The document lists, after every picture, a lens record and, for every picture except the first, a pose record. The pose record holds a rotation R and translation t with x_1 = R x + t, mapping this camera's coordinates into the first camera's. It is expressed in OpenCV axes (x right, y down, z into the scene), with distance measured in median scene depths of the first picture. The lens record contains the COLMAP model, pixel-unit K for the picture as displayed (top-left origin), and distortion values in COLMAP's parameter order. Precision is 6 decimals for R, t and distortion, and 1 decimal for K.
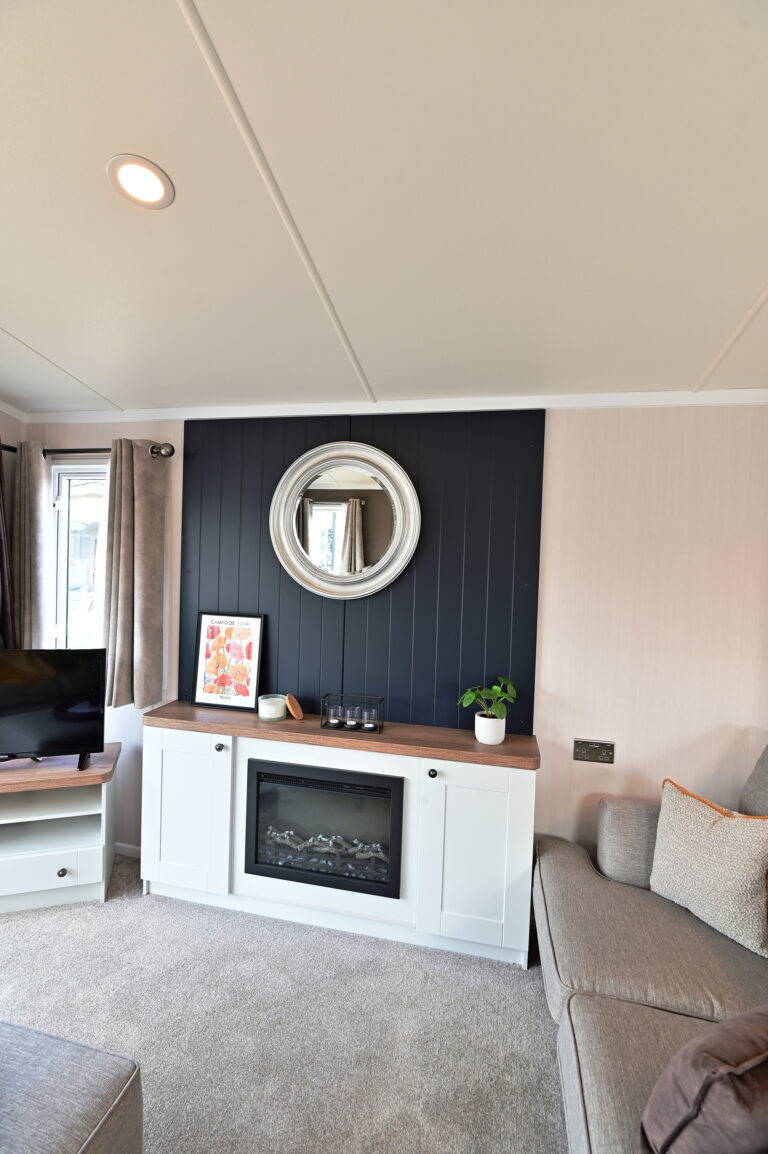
lens RADIAL K [[530.8, 0, 384.6], [0, 530.8, 574.9], [0, 0, 1]] dist [-0.013231, -0.000748]
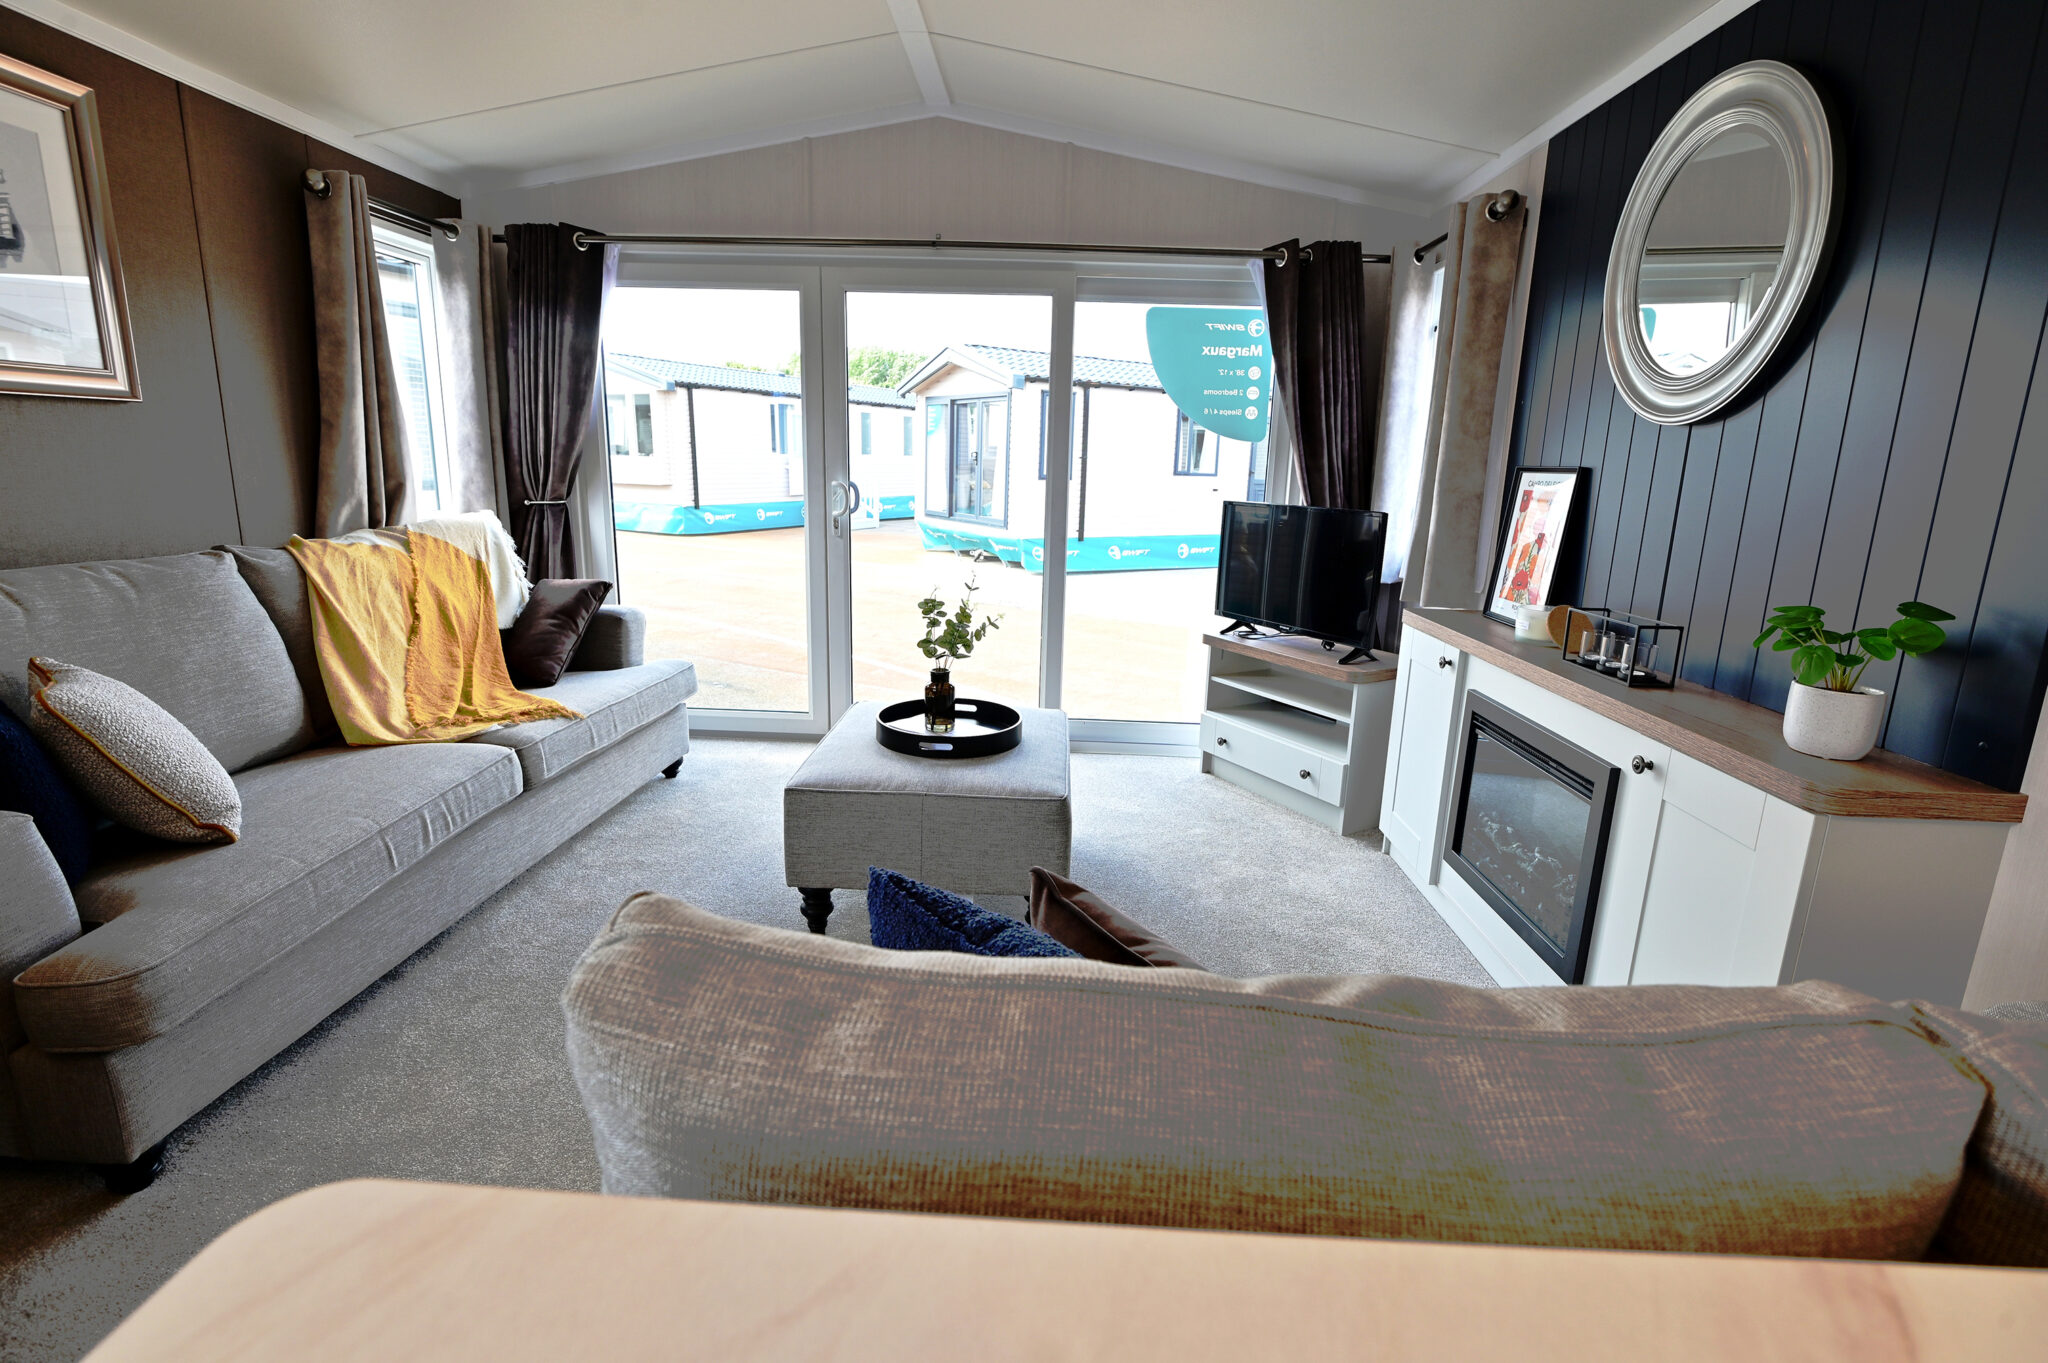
lens RADIAL K [[942.0, 0, 1023.7], [0, 942.0, 674.1], [0, 0, 1]] dist [-0.013231, -0.000748]
pose [[0.185013, 0.191119, -0.963973, 0.723448], [-0.051643, 0.981443, 0.184671, 0.151014], [0.981378, 0.015616, 0.191450, 0.261919]]
